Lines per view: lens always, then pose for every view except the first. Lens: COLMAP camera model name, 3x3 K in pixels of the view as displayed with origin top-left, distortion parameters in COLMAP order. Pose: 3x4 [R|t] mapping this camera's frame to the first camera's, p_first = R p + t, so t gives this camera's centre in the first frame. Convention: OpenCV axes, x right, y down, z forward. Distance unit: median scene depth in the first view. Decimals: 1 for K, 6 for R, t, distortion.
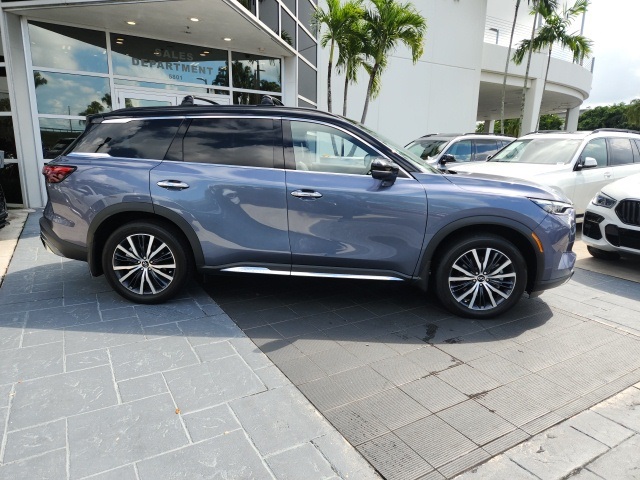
lens RADIAL K [[425.3, 0, 320.6], [0, 425.3, 244.2], [0, 0, 1]] dist [0.030578, -0.004806]
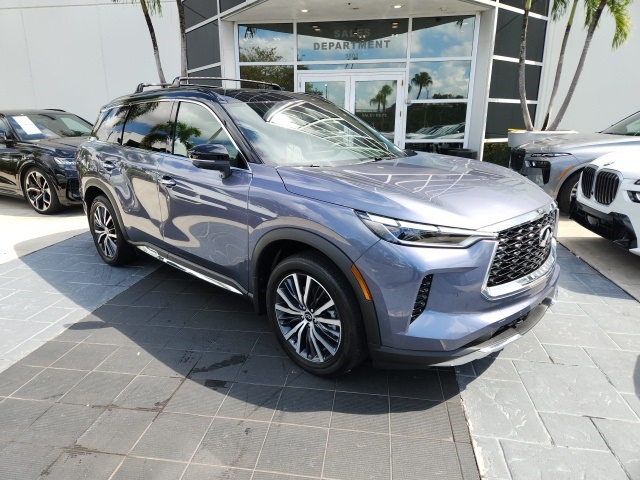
lens RADIAL K [[425.3, 0, 317.9], [0, 425.3, 234.0], [0, 0, 1]] dist [0.030578, -0.004806]
pose [[0.764548, 0.141723, -0.628794, 0.820675], [-0.117228, 0.989832, 0.080560, -0.114779], [0.633818, 0.012120, 0.773388, 0.467835]]
